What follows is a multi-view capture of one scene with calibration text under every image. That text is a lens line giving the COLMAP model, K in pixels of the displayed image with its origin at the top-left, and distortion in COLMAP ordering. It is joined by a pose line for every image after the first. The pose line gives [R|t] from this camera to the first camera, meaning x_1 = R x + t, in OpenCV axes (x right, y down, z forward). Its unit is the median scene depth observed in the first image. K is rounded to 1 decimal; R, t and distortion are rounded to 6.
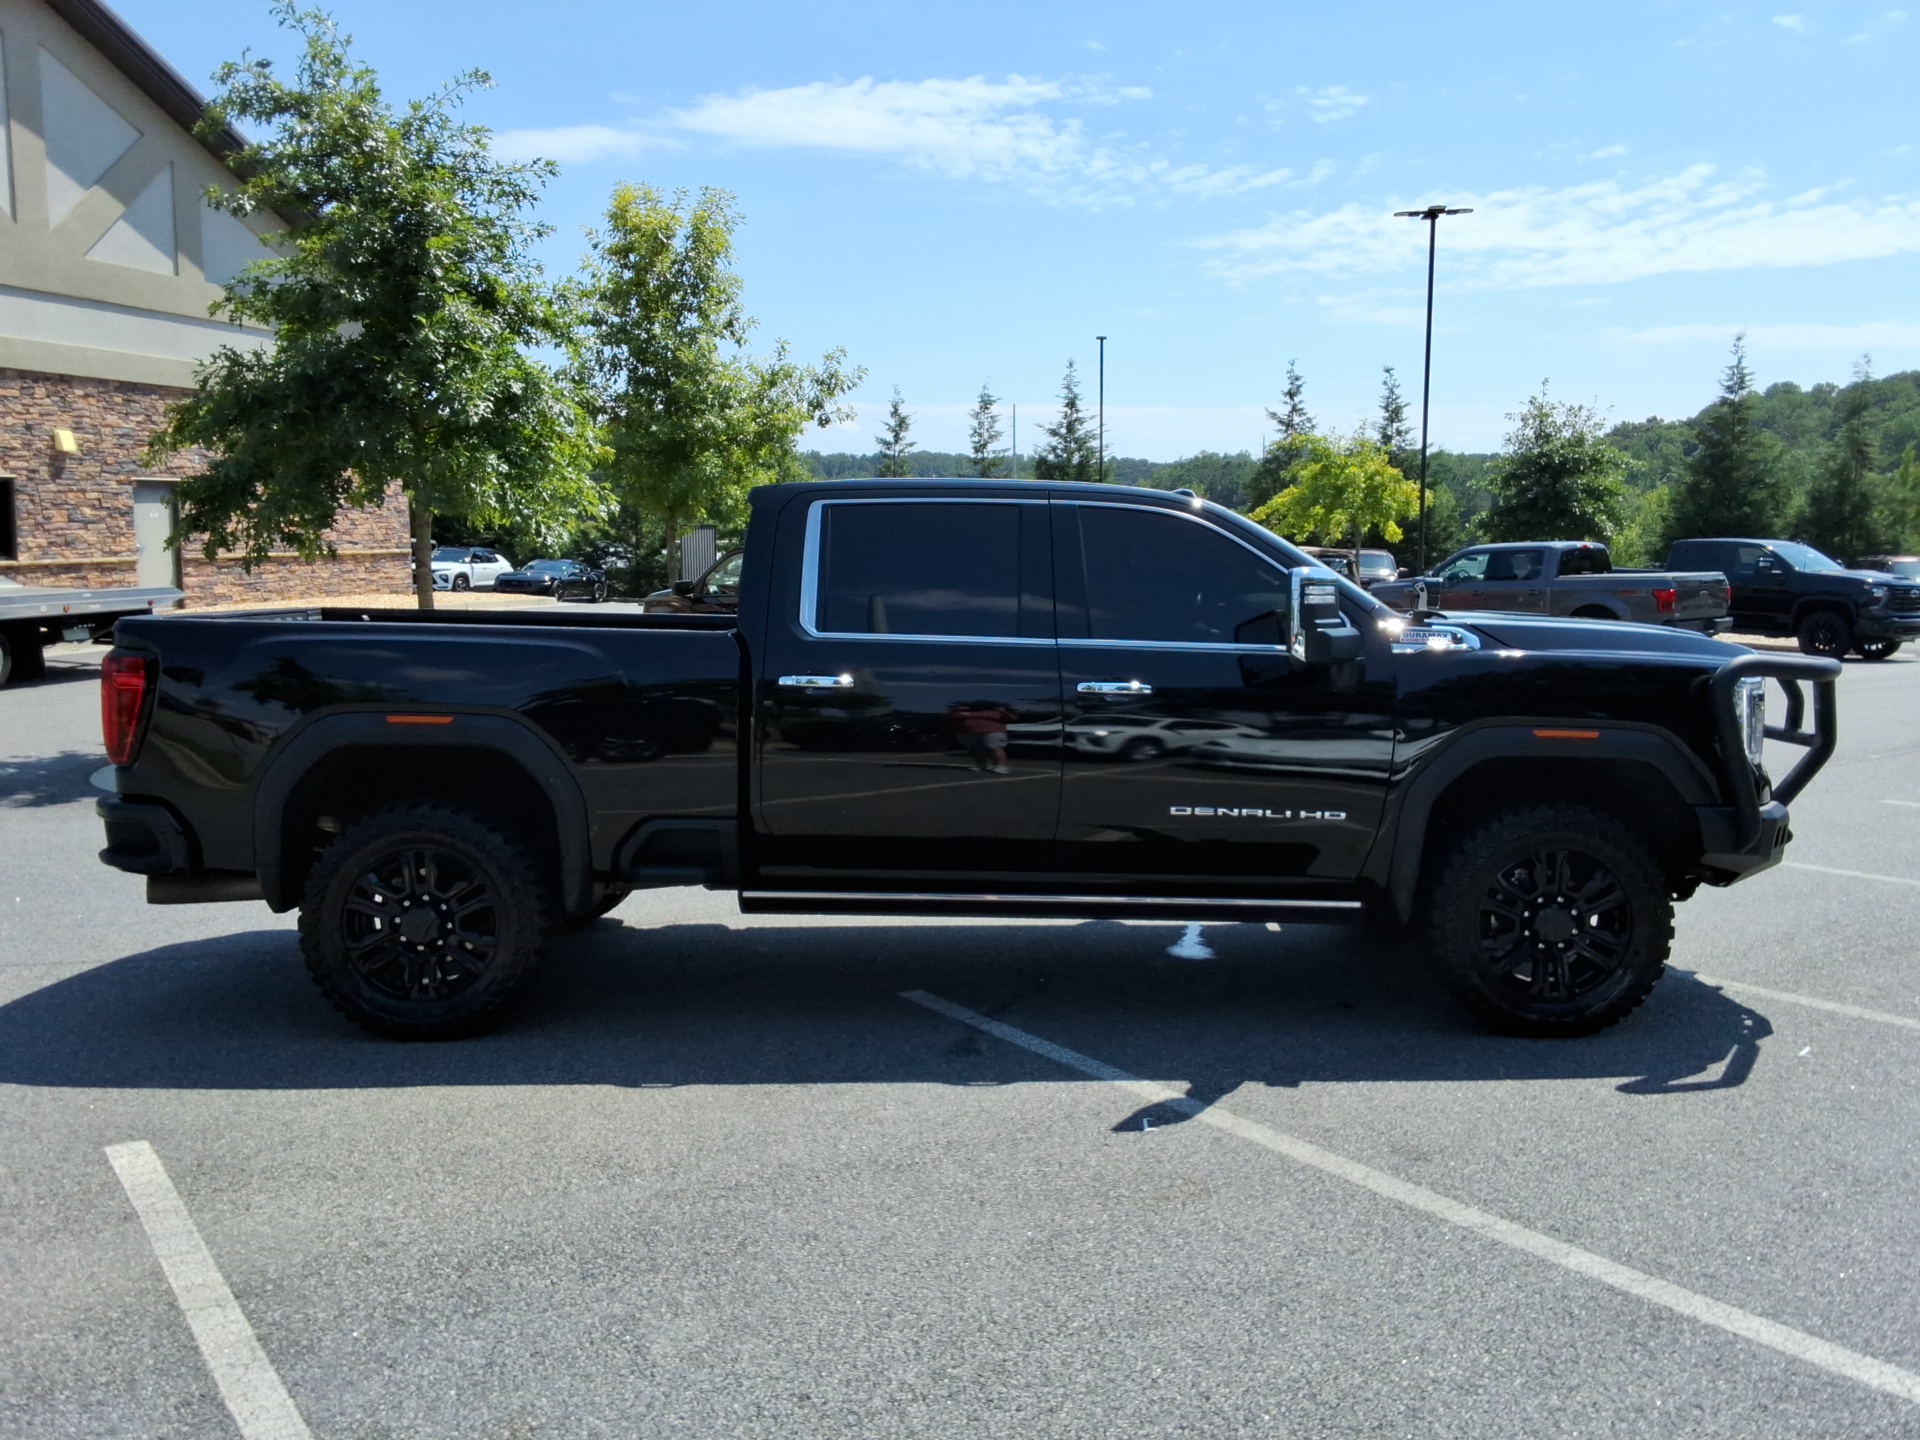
lens RADIAL K [[1536.8, 0, 978.0], [0, 1536.8, 691.5], [0, 0, 1]] dist [0.120133, -0.175054]
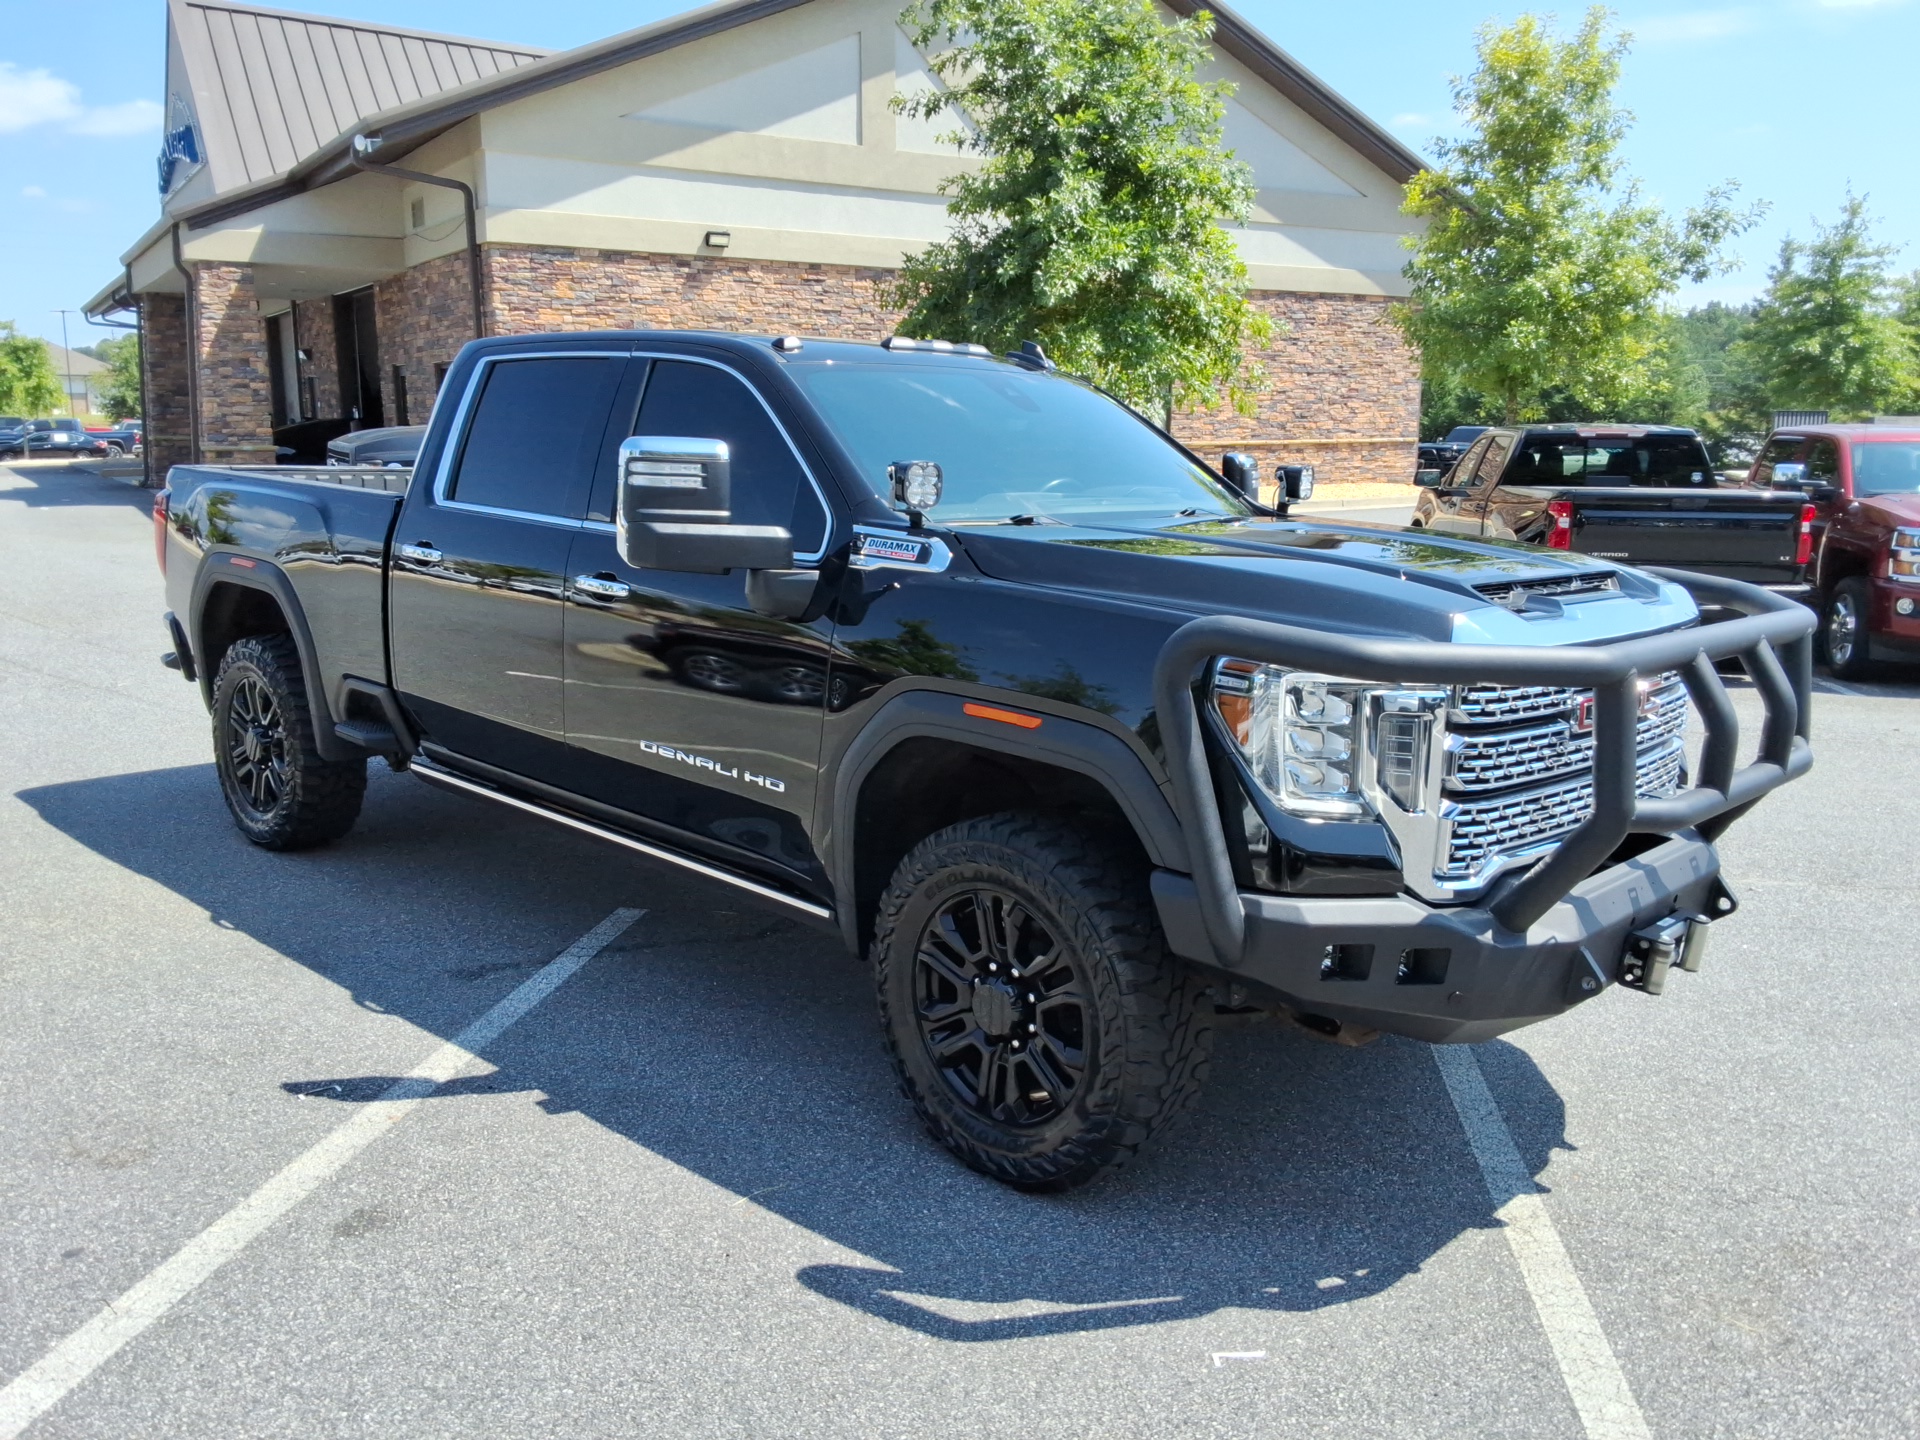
lens RADIAL K [[1544.1, 0, 992.0], [0, 1544.1, 698.0], [0, 0, 1]] dist [0.131280, -0.216853]
pose [[0.715853, 0.127883, -0.686440, 0.827173], [-0.079117, 0.991610, 0.102229, -0.044593], [0.693754, -0.018872, 0.719965, 0.566809]]
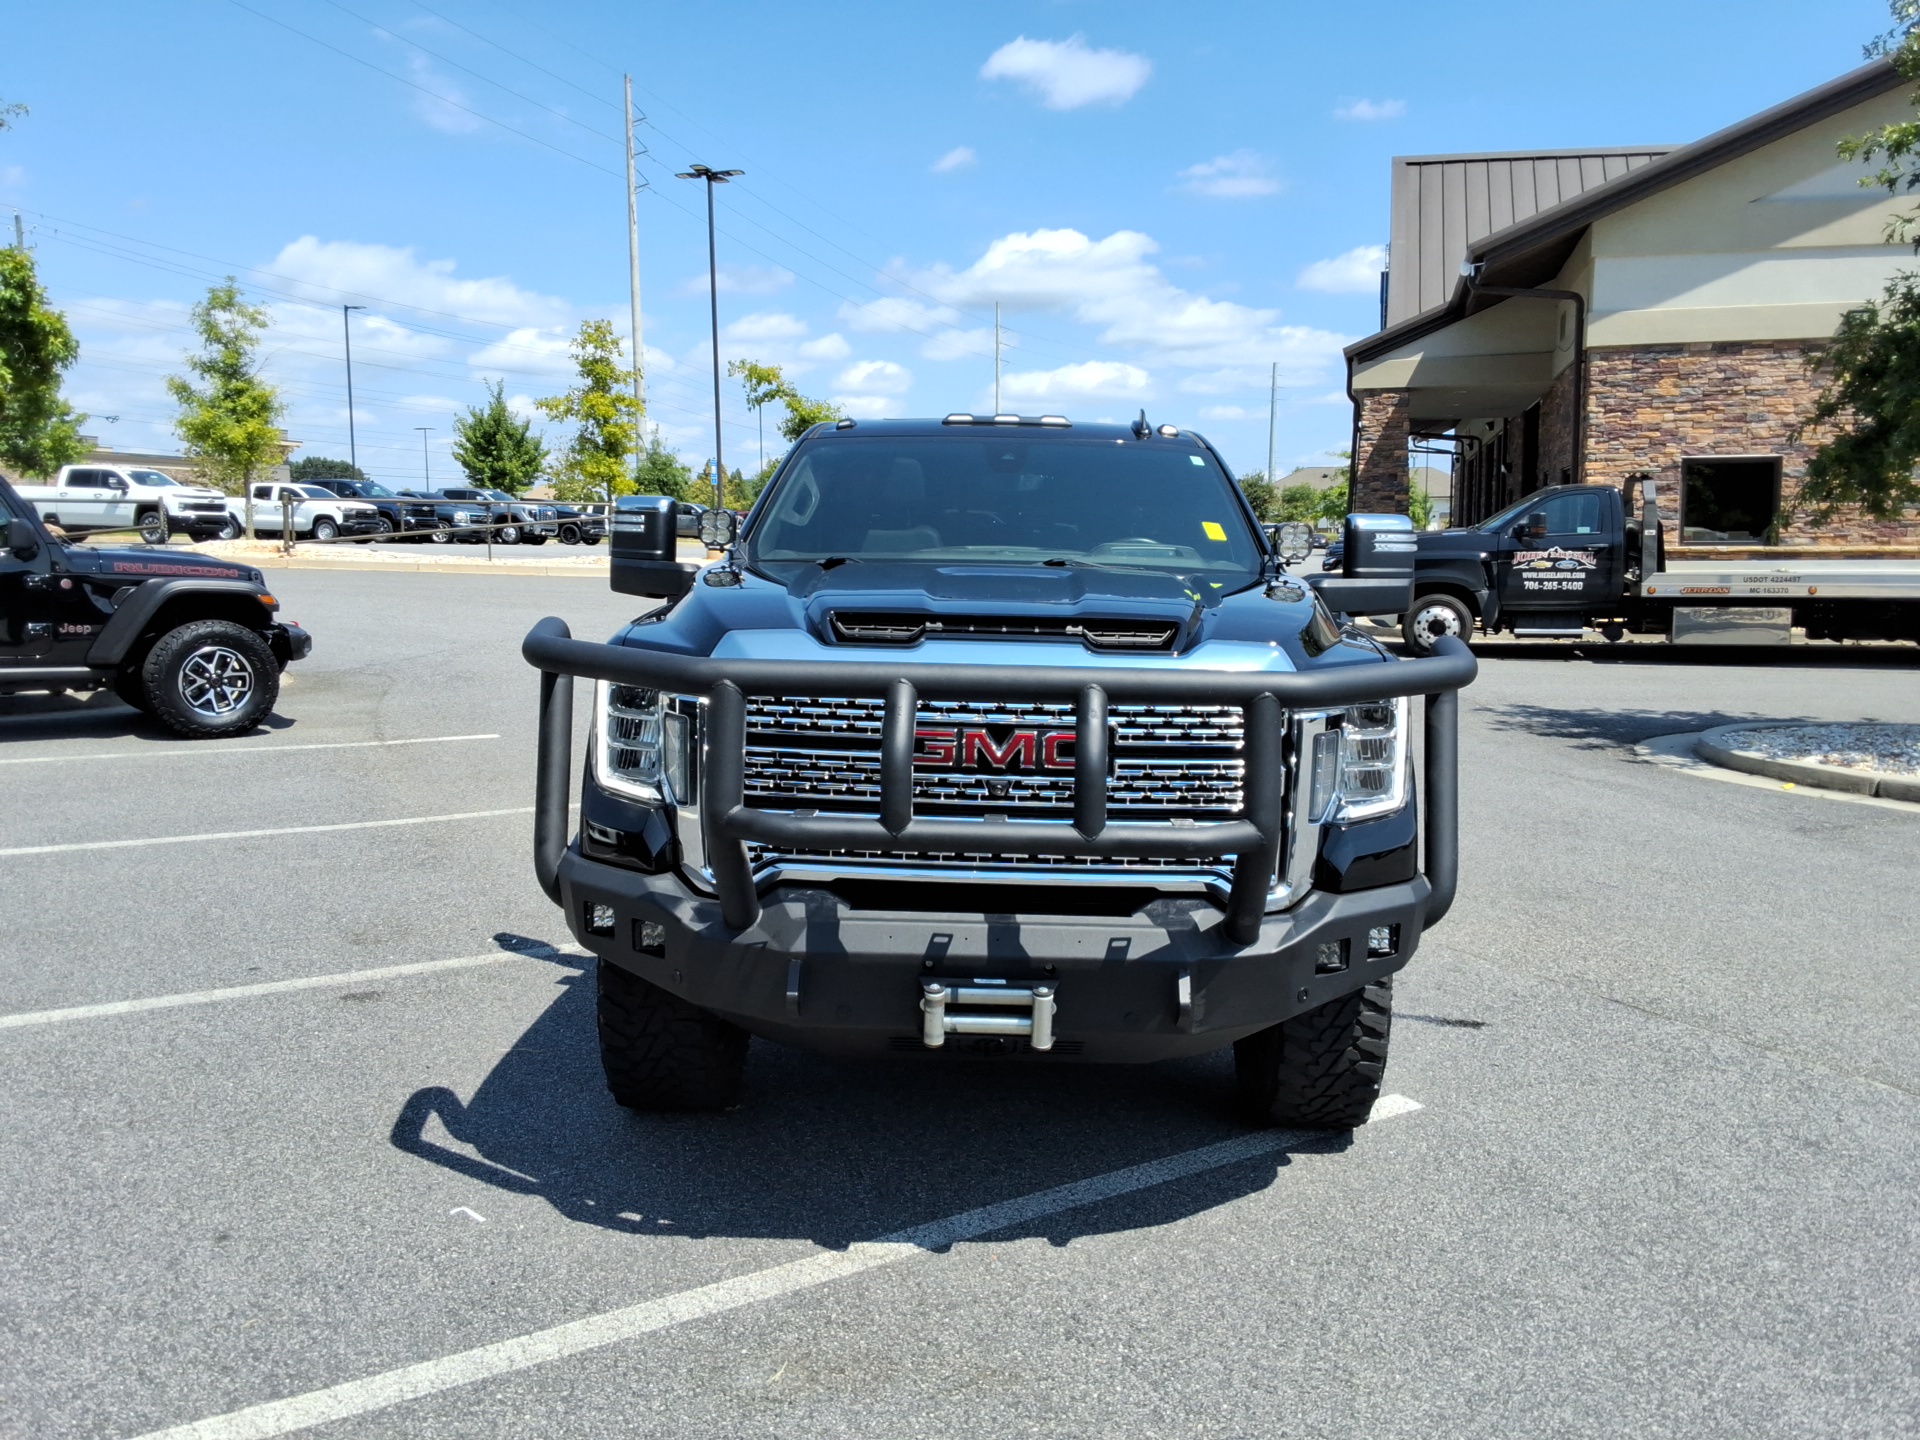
lens RADIAL K [[1540.6, 0, 955.5], [0, 1540.6, 692.6], [0, 0, 1]] dist [0.135930, -0.220014]
pose [[-0.037722, 0.104613, -0.993797, 1.180315], [-0.103124, 0.988788, 0.108001, -0.082934], [0.993953, 0.106558, -0.026511, 1.221512]]
